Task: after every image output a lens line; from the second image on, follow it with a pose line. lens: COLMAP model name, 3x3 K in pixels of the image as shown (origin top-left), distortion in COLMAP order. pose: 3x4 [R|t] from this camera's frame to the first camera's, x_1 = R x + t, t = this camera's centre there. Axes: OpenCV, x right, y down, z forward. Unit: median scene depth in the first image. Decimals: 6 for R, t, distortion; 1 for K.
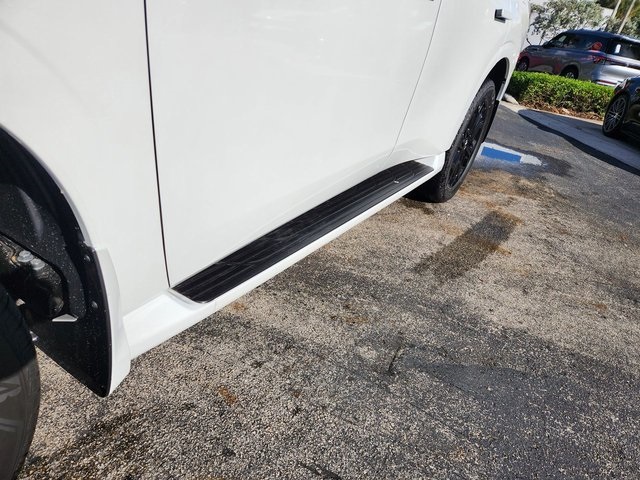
lens RADIAL K [[431.6, 0, 320.0], [0, 431.6, 240.0], [0, 0, 1]] dist [0.005211, 0.001544]
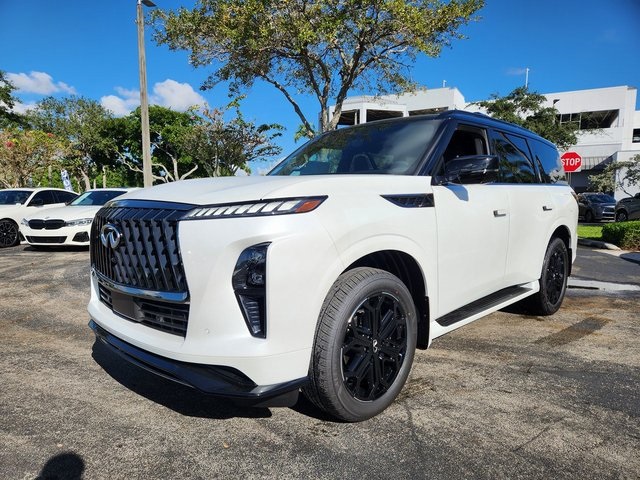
lens RADIAL K [[371.6, 0, 320.0], [0, 371.6, 240.0], [0, 0, 1]] dist [-0.000008, 0.000328]
pose [[0.947421, -0.172788, -0.269327, -0.107184], [0.045323, 0.905653, -0.421591, 0.231558], [0.316763, 0.387217, 0.865866, -0.613094]]
